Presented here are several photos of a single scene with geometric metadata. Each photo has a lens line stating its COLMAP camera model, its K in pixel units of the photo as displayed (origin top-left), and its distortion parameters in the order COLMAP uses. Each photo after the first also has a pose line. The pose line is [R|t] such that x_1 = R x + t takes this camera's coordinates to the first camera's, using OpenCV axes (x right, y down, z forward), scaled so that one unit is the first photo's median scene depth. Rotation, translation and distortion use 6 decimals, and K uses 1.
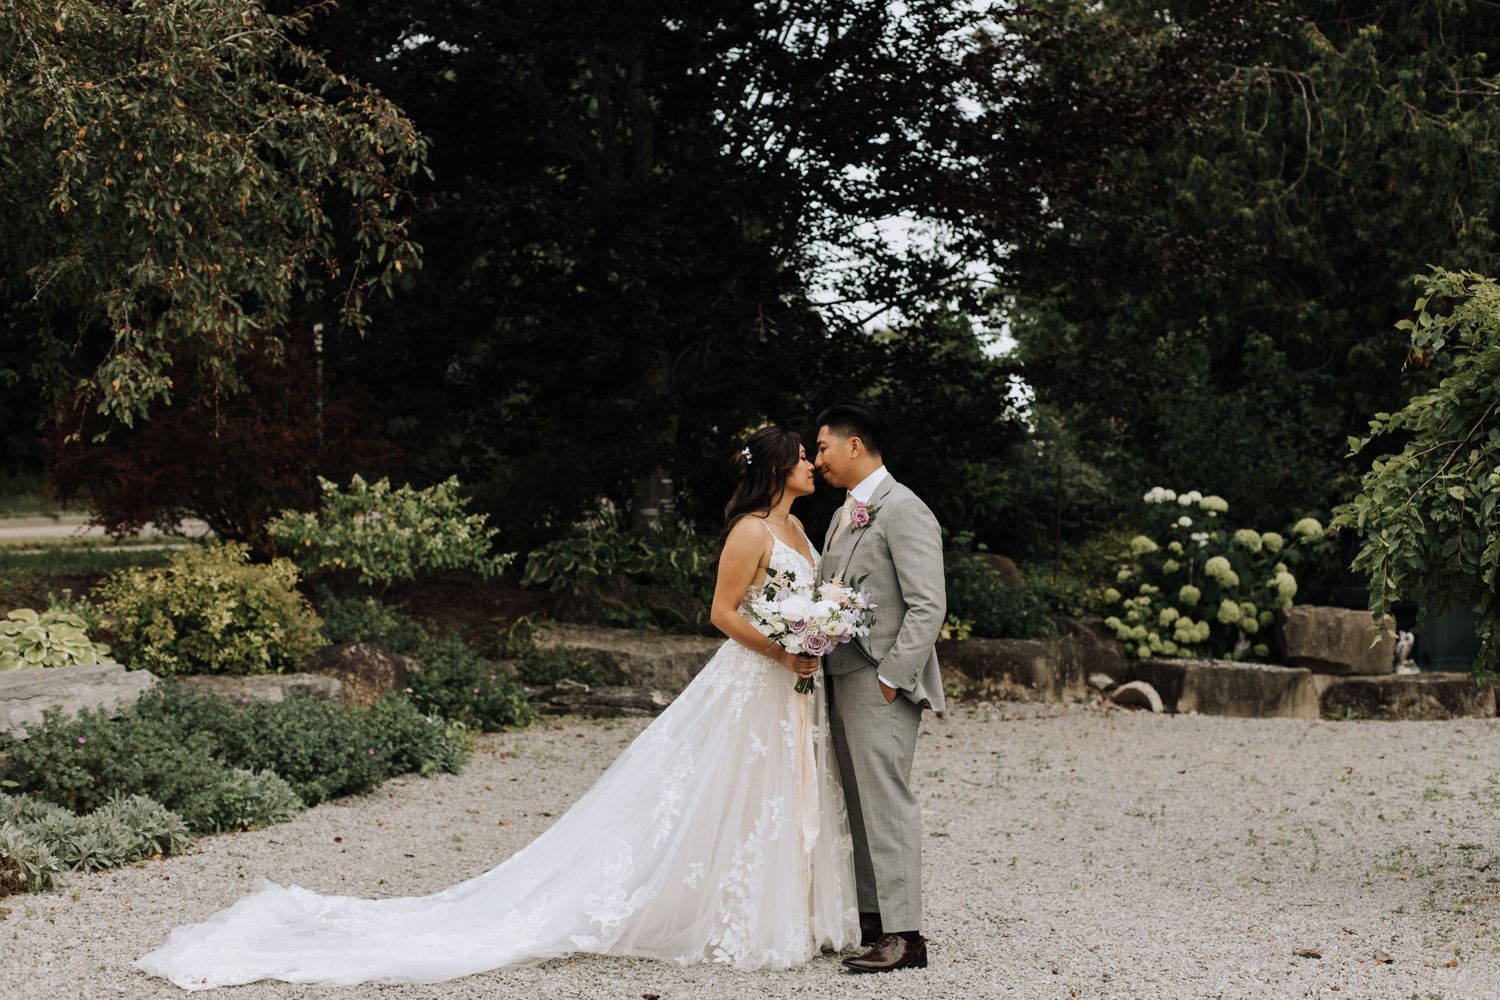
lens RADIAL K [[2746.8, 0, 752.0], [0, 2746.8, 508.2], [0, 0, 1]] dist [0.065122, 0.000000]
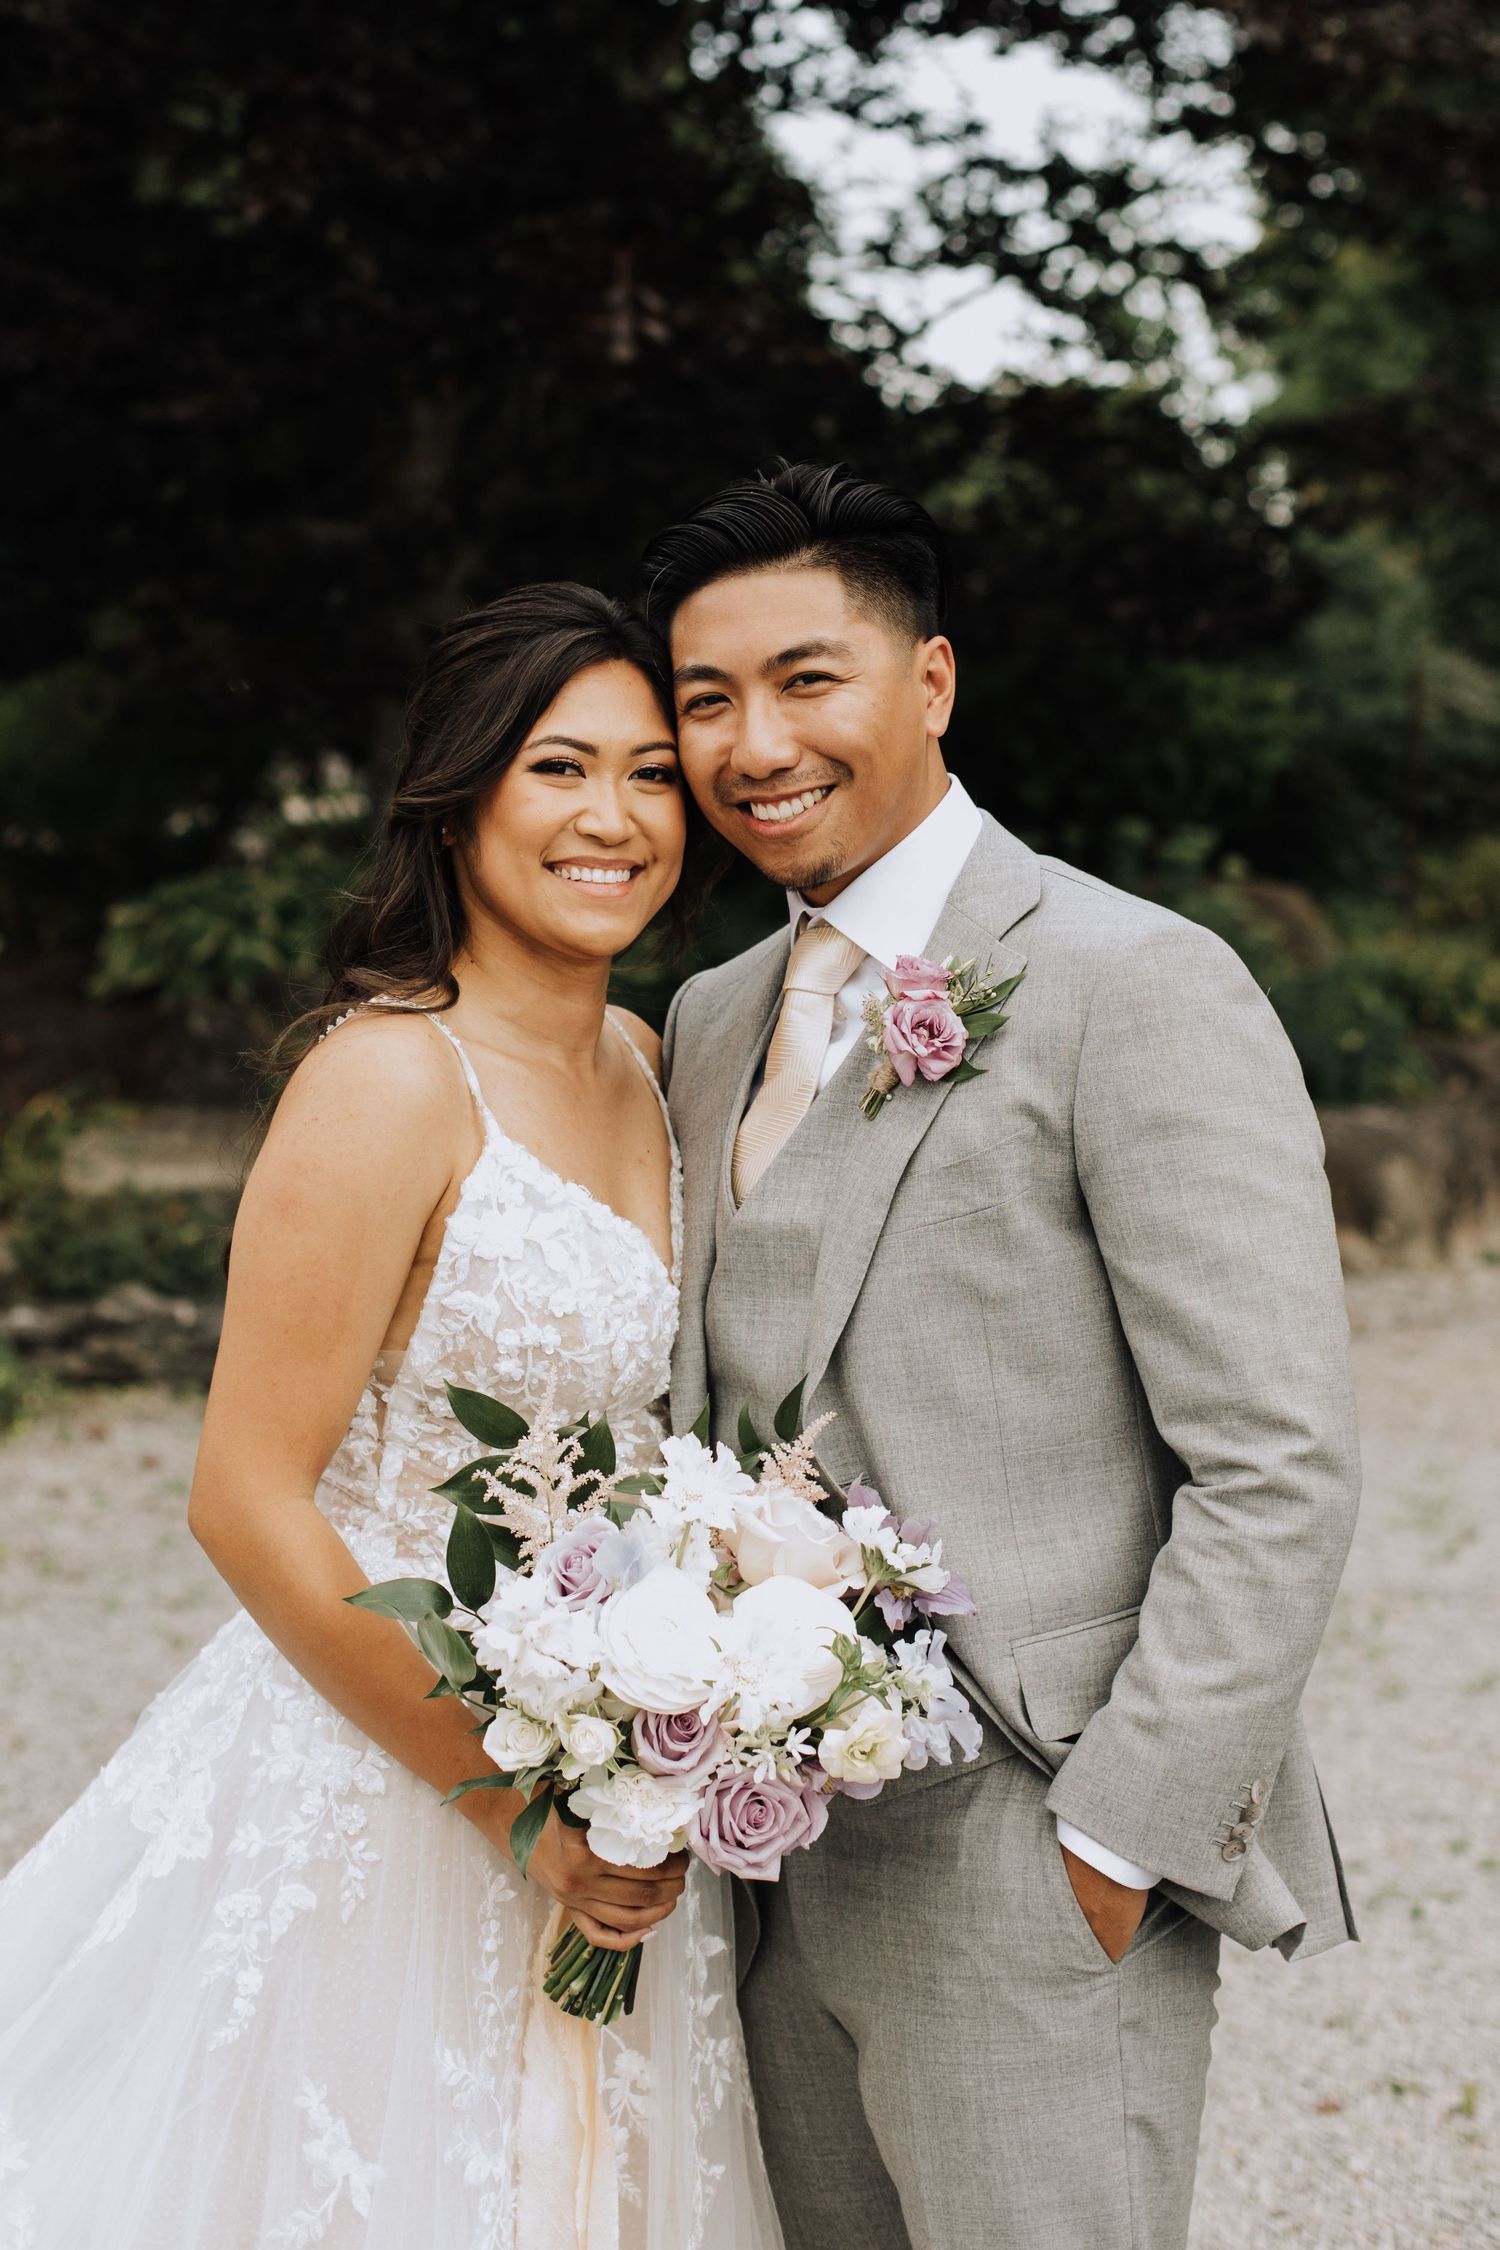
lens RADIAL K [[4120.2, 0, 744.8], [0, 4120.2, 1129.9], [0, 0, 1]] dist [0.065122, 0.000000]
pose [[0.999726, -0.021686, -0.008839, 0.019110], [0.022429, 0.995215, 0.095095, -0.008547], [0.006735, -0.095267, 0.995429, 0.465685]]
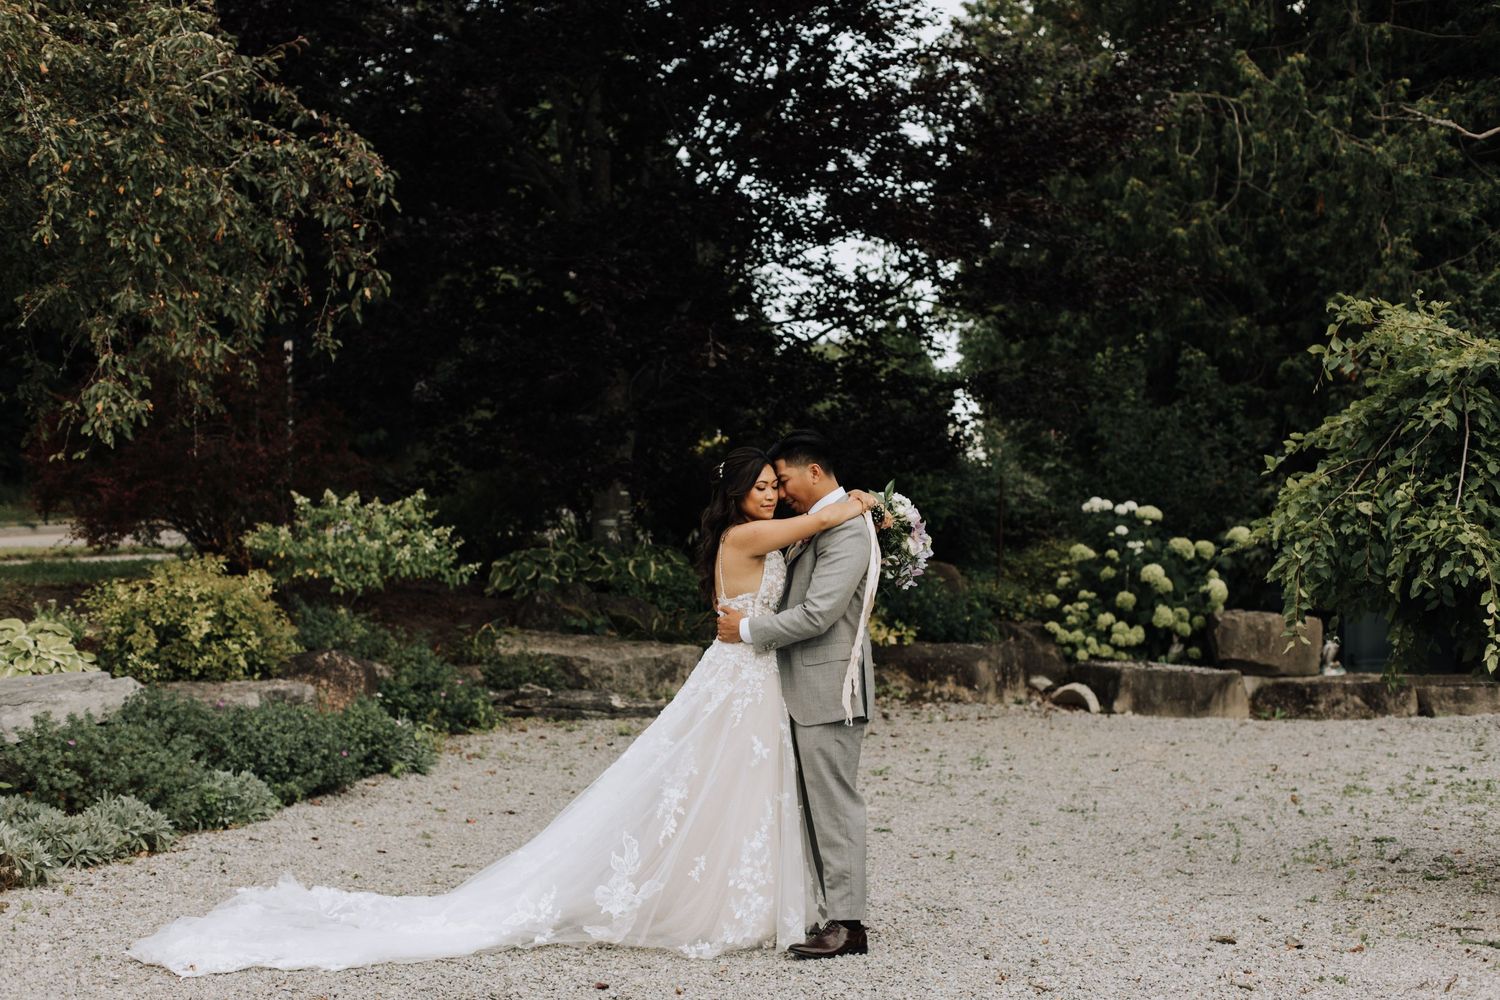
lens RADIAL K [[2746.8, 0, 751.0], [0, 2746.8, 561.1], [0, 0, 1]] dist [0.065122, 0.000000]
pose [[0.999909, -0.002335, 0.013254, 0.003410], [0.002063, 0.999787, 0.020539, -0.006021], [-0.013299, -0.020510, 0.999701, -0.049731]]
